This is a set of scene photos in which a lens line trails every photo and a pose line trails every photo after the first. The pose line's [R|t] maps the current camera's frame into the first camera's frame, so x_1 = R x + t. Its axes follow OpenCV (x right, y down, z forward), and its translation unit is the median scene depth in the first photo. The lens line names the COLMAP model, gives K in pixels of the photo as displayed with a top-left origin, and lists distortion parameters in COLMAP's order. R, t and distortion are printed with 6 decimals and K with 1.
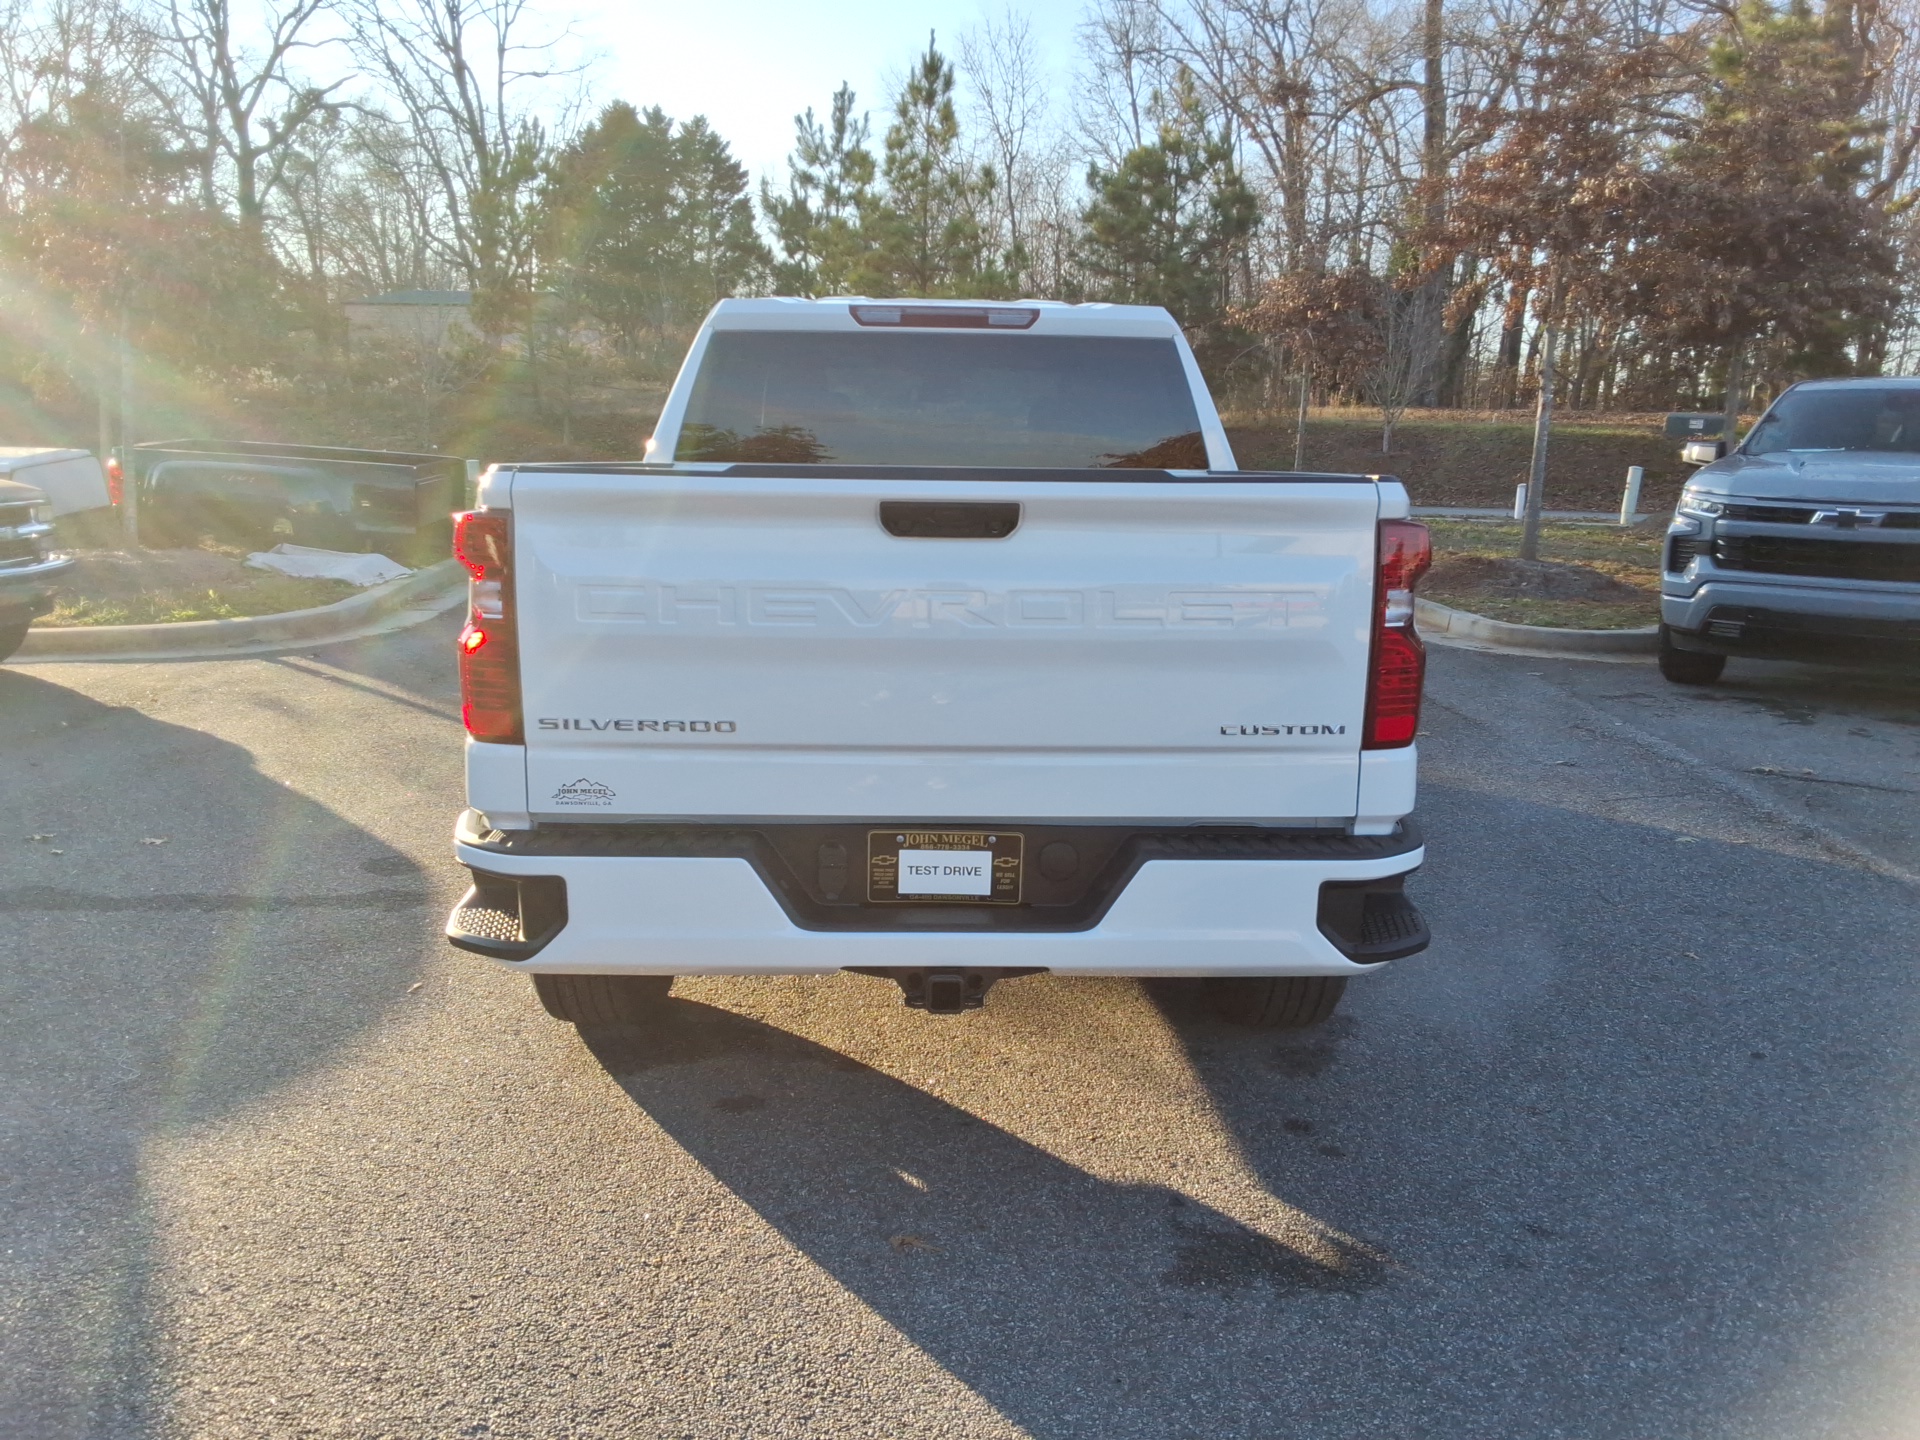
lens RADIAL K [[1550.7, 0, 961.3], [0, 1550.7, 710.3], [0, 0, 1]] dist [0.107294, -0.168597]
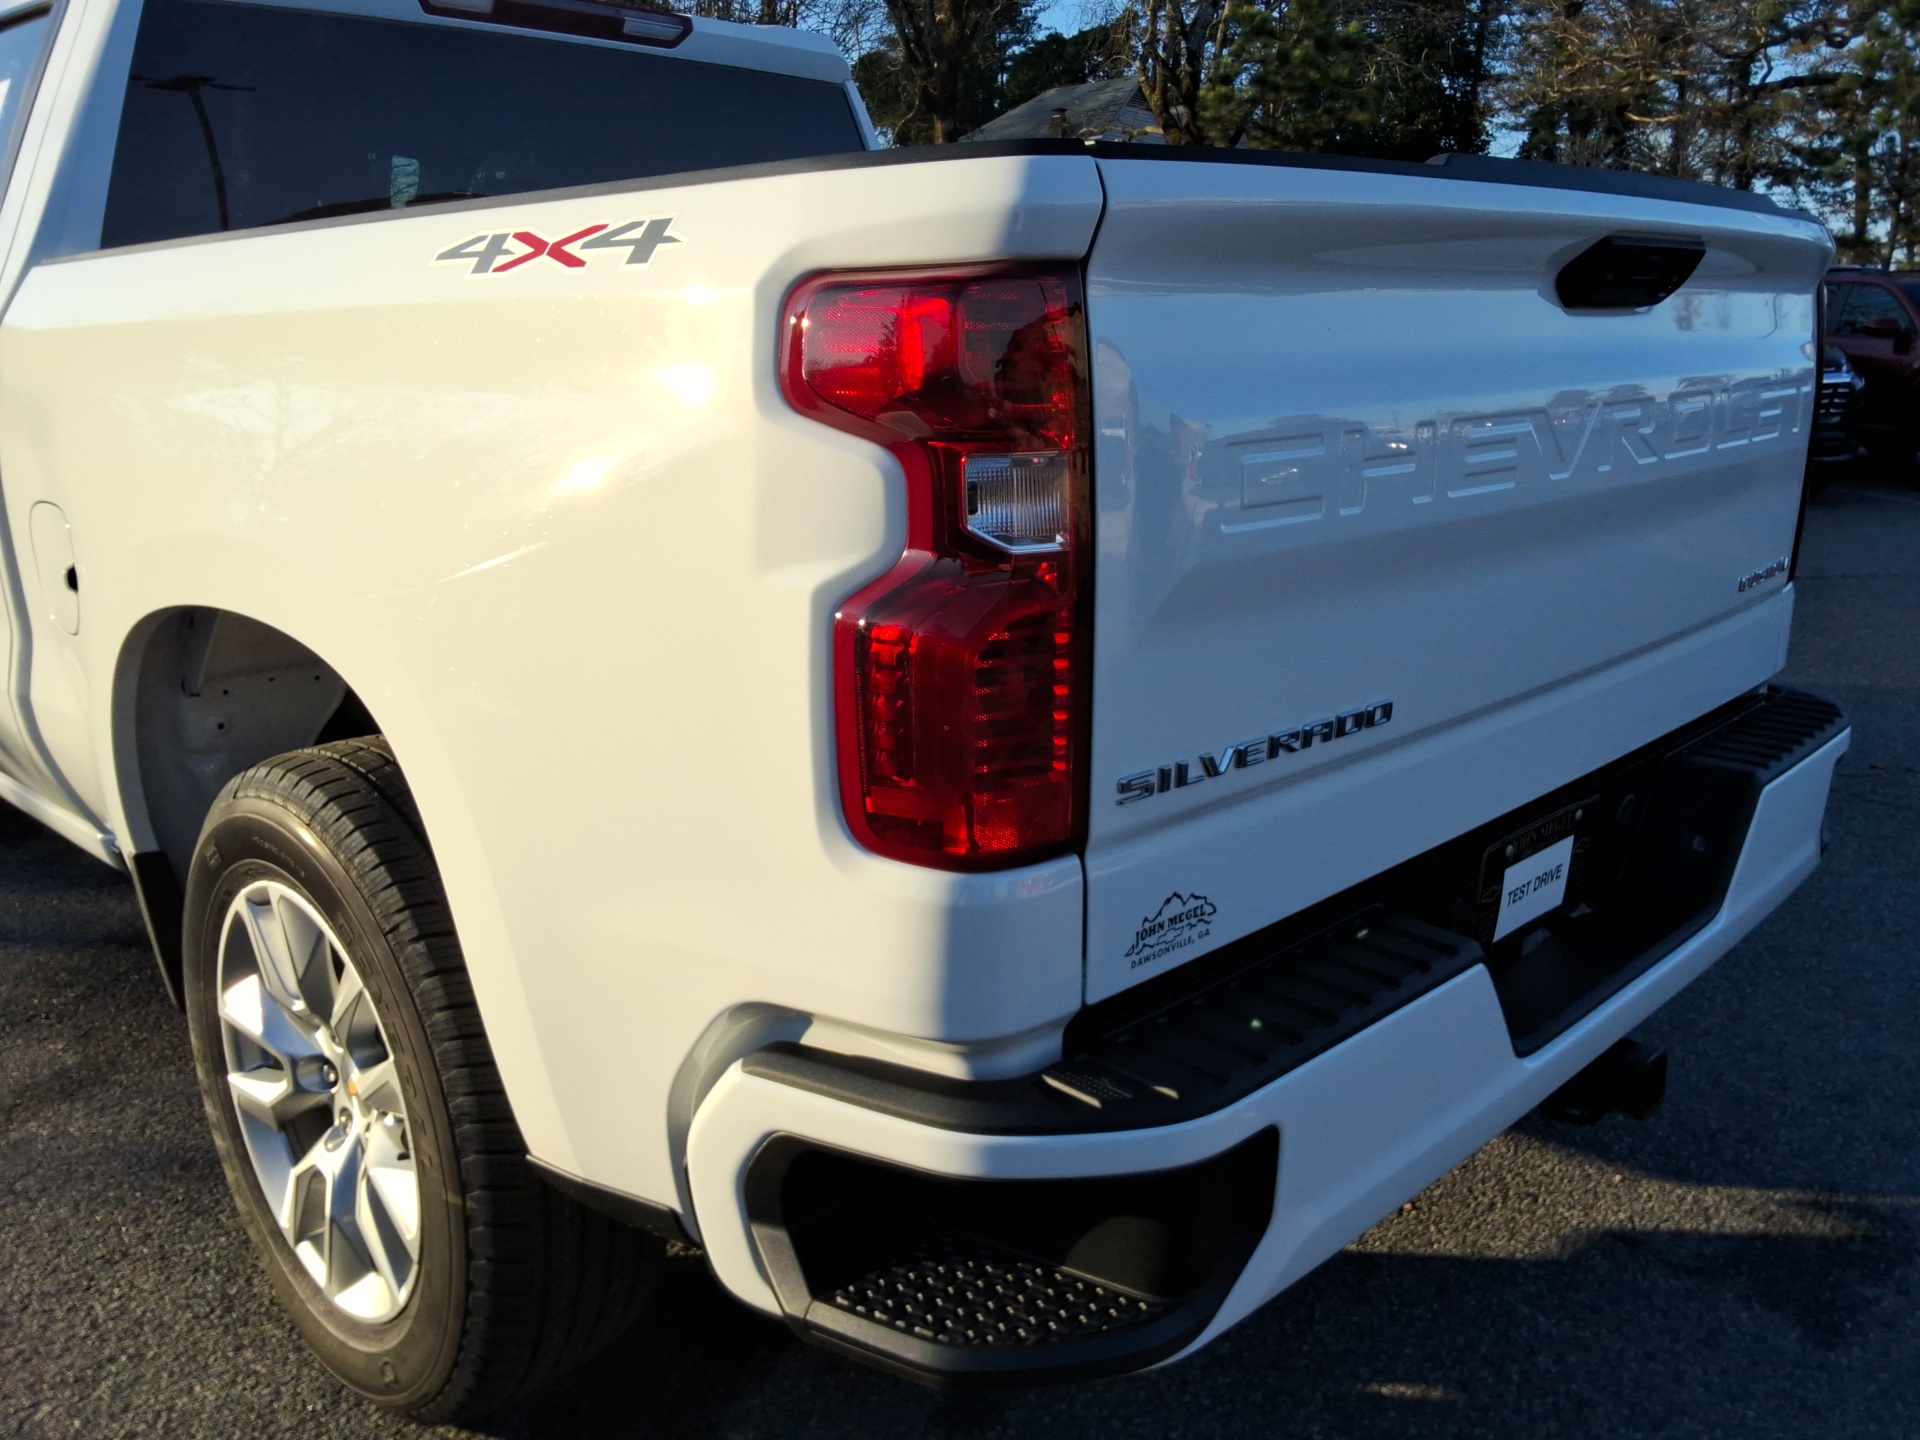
lens RADIAL K [[1557.8, 0, 968.9], [0, 1557.8, 712.1], [0, 0, 1]] dist [0.101042, -0.159277]
pose [[0.712145, -0.188255, 0.676321, -0.145273], [0.140202, 0.982106, 0.125743, -0.017698], [-0.687890, 0.005275, 0.725796, 0.183738]]
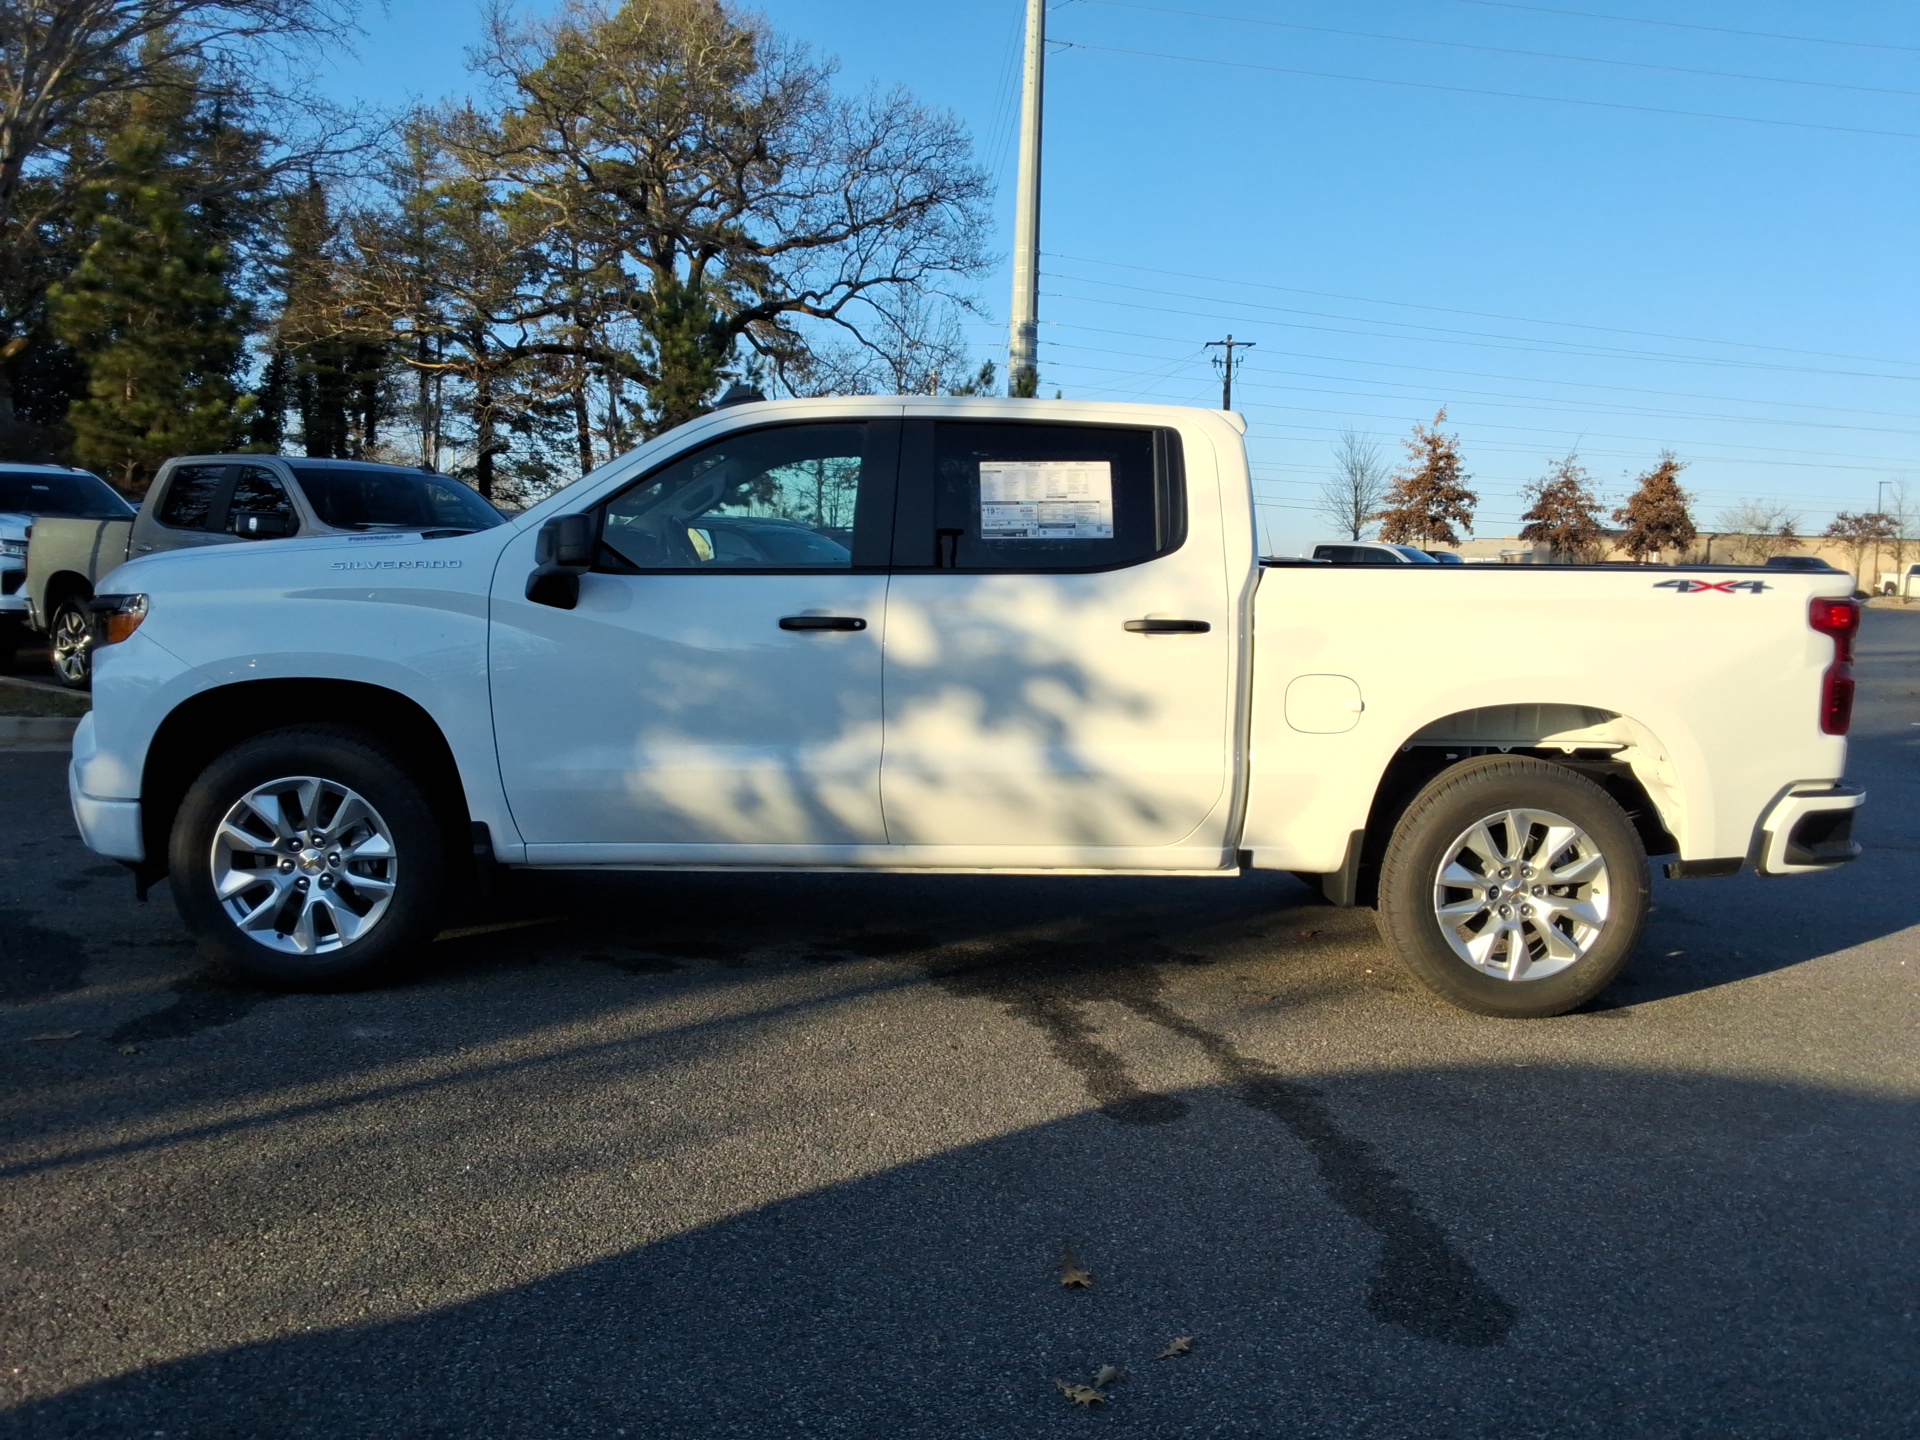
lens RADIAL K [[1557.5, 0, 980.1], [0, 1557.5, 703.3], [0, 0, 1]] dist [0.146794, -0.250442]
pose [[-0.012166, -0.111675, 0.993670, -0.507061], [0.144147, 0.983168, 0.112260, -0.086705], [-0.989481, 0.144601, 0.004137, 0.486895]]
